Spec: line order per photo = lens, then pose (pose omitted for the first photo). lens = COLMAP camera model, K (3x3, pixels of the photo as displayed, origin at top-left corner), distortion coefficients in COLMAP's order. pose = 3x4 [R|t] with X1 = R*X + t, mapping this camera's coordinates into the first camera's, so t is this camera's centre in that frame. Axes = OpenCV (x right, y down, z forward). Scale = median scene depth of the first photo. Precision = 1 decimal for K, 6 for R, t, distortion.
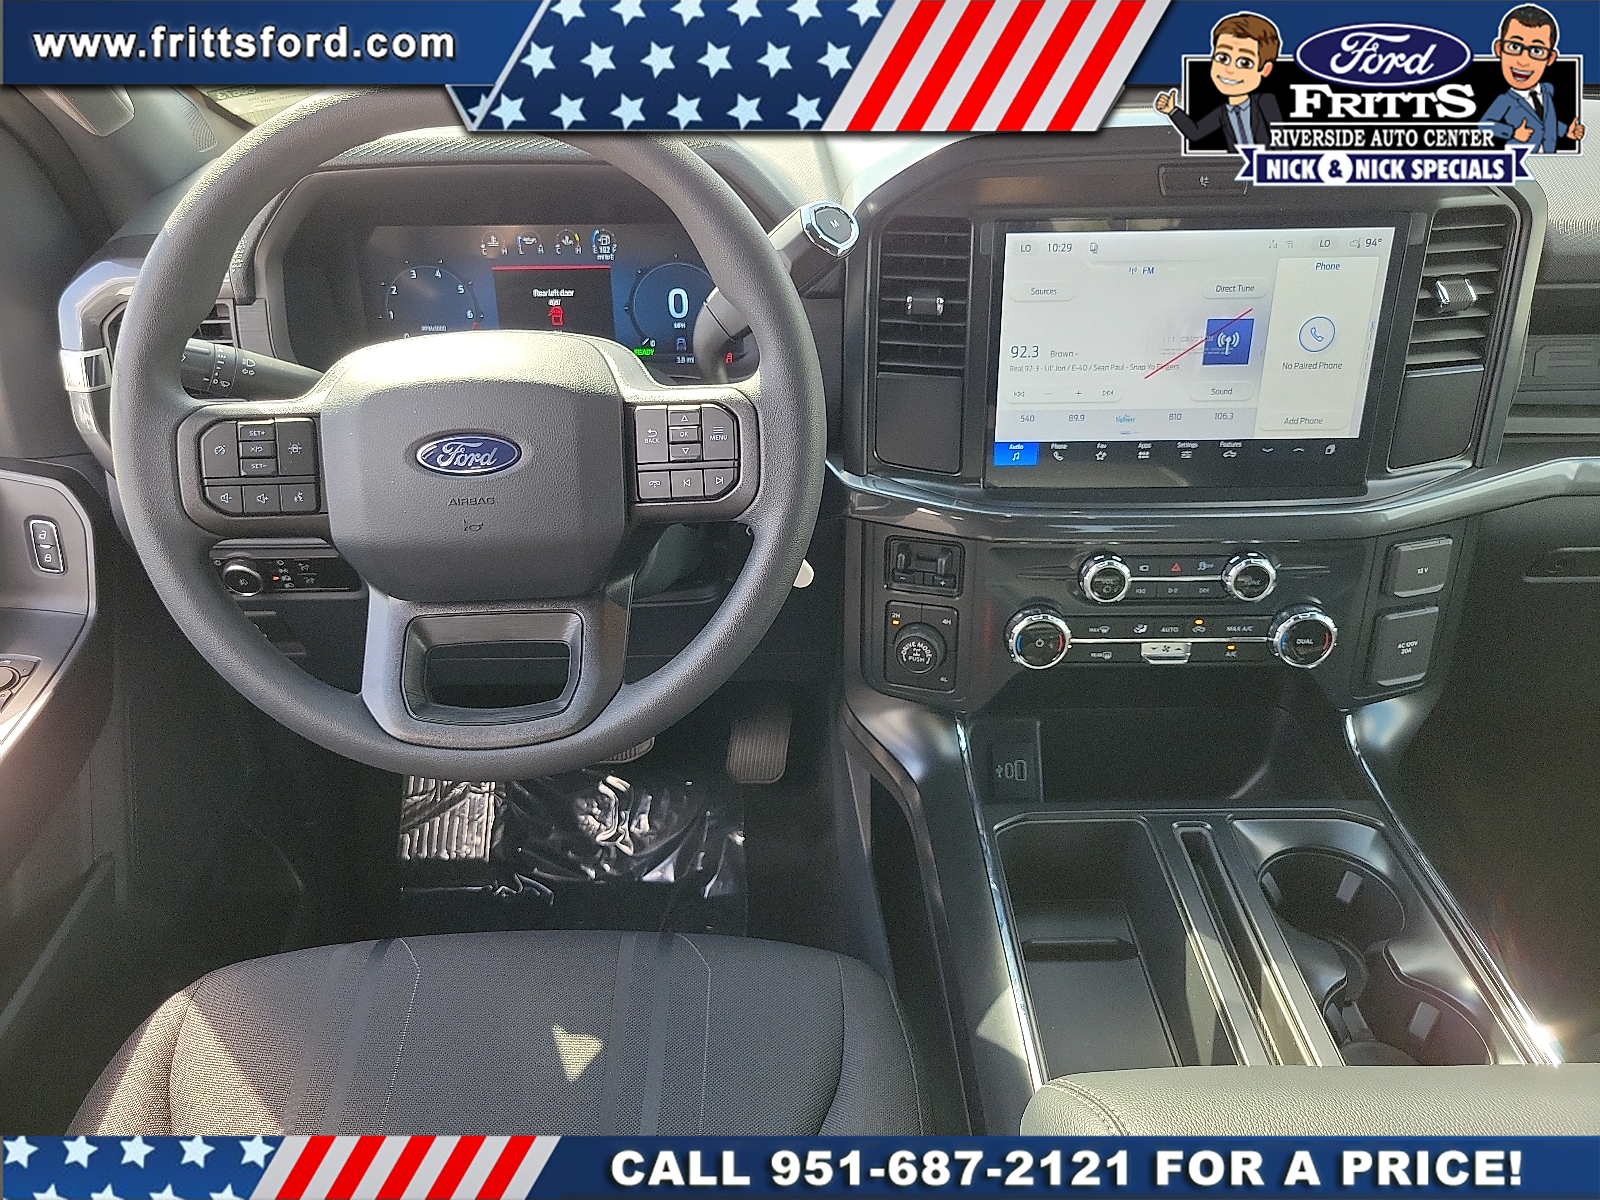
lens RADIAL K [[1205.3, 0, 796.2], [0, 1205.3, 599.0], [0, 0, 1]] dist [0.004723, 0.004955]
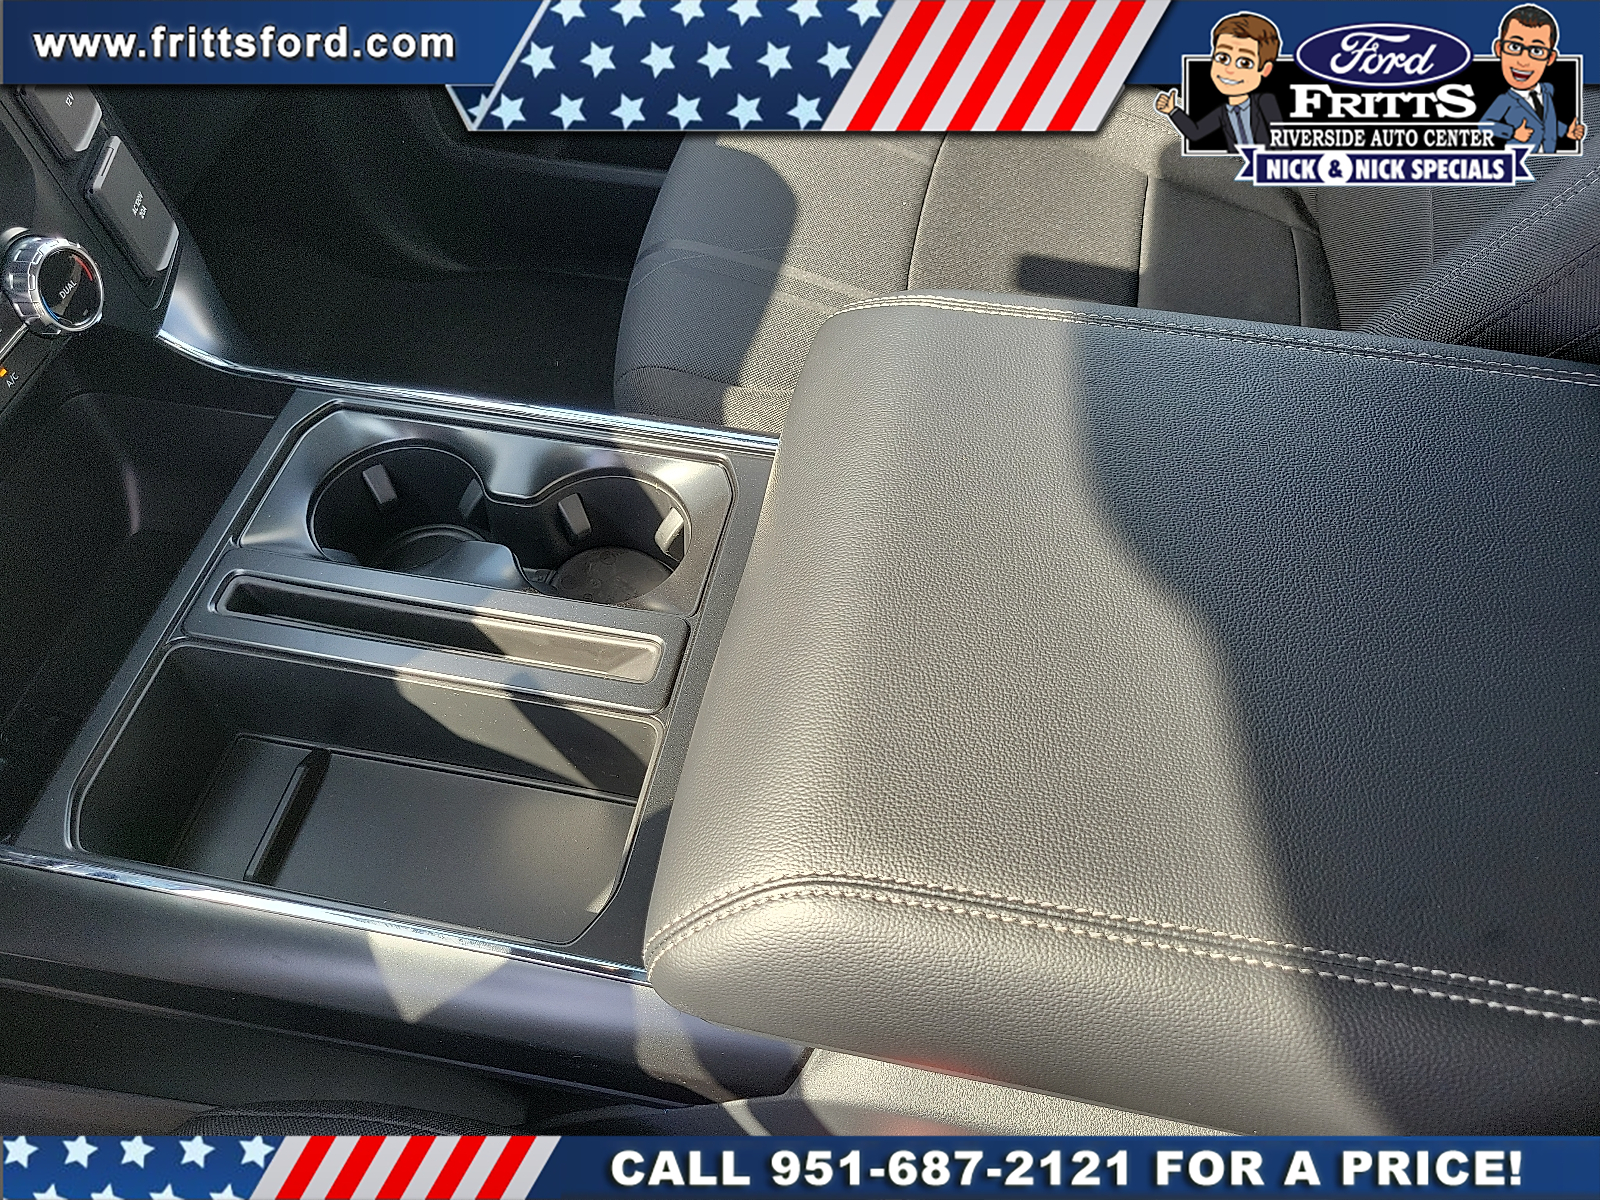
lens RADIAL K [[1205.3, 0, 796.2], [0, 1205.3, 599.0], [0, 0, 1]] dist [0.004723, 0.004955]
pose [[0.198048, -0.781195, 0.592041, -0.022098], [0.493979, 0.601240, 0.628089, -0.080077], [-0.846618, 0.168064, 0.504968, 0.358495]]
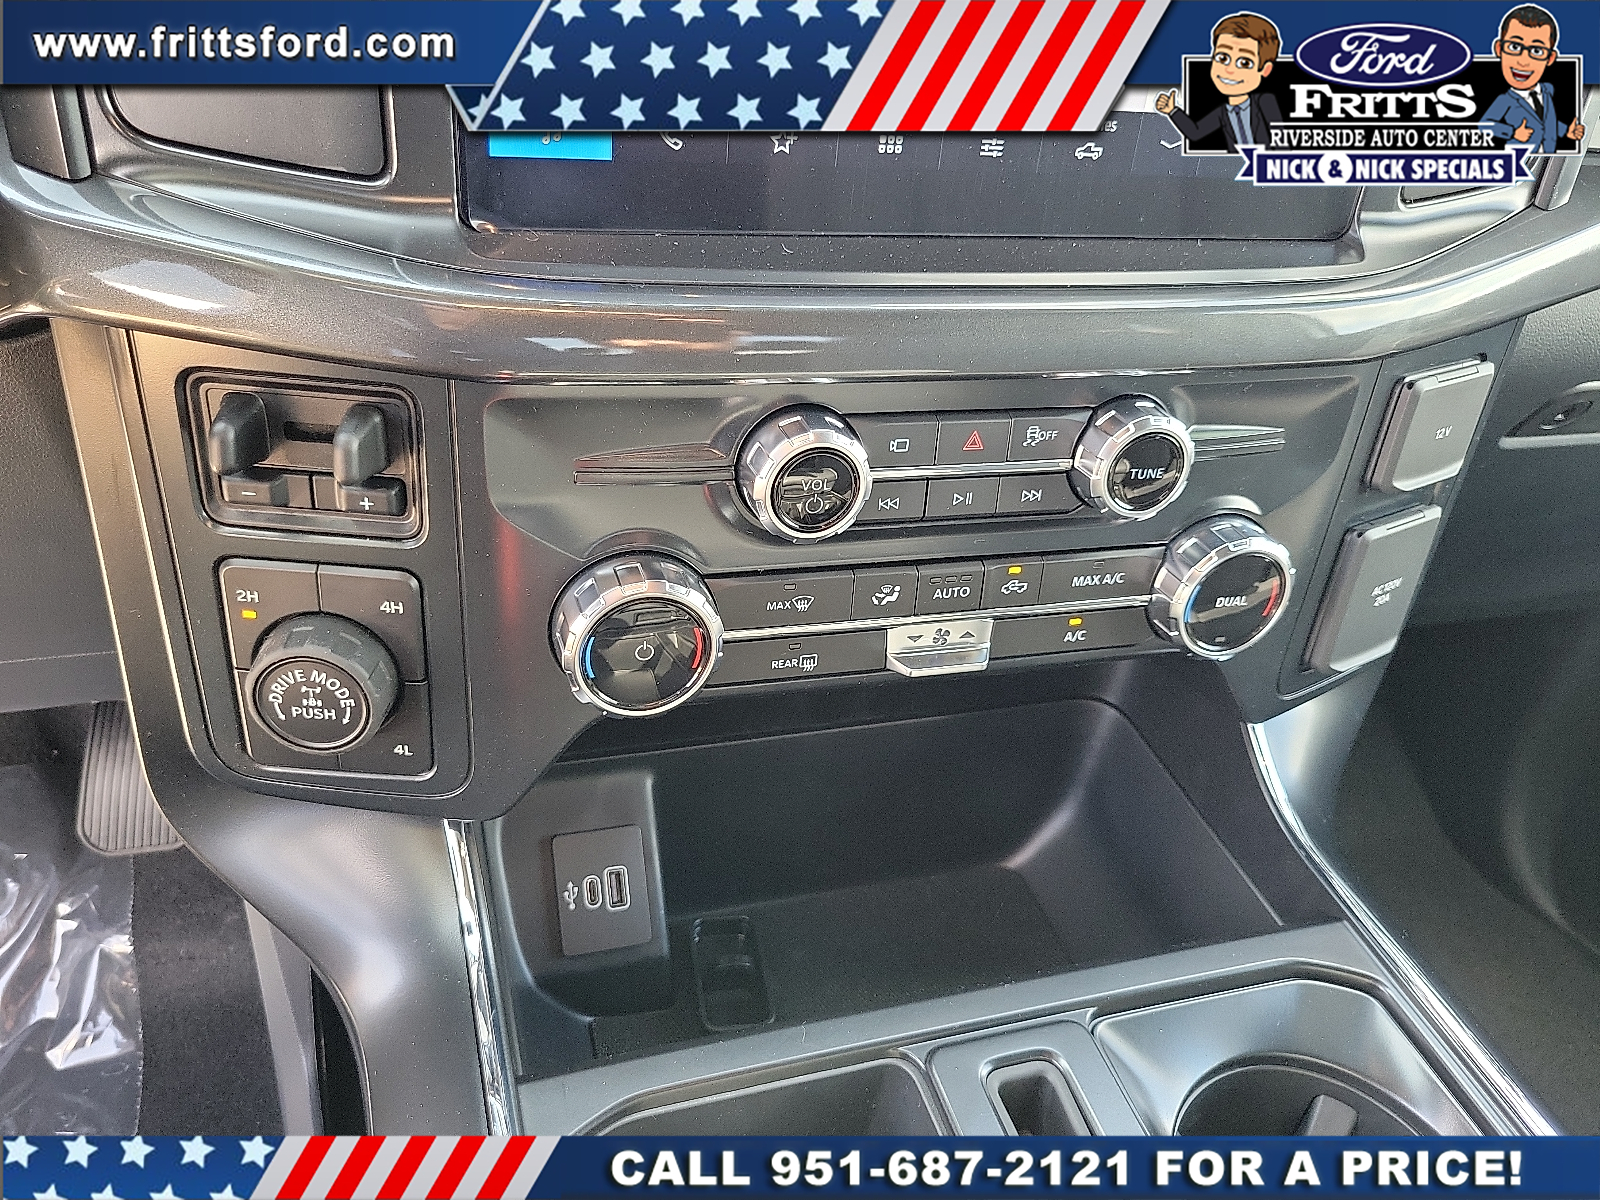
lens RADIAL K [[1232.2, 0, 776.0], [0, 1232.2, 622.4], [0, 0, 1]] dist [-0.002898, -0.002268]
pose [[0.953397, -0.070724, 0.293311, 0.127879], [0.031699, 0.990238, 0.135735, -0.023875], [-0.300047, -0.120112, 0.946332, 0.618161]]
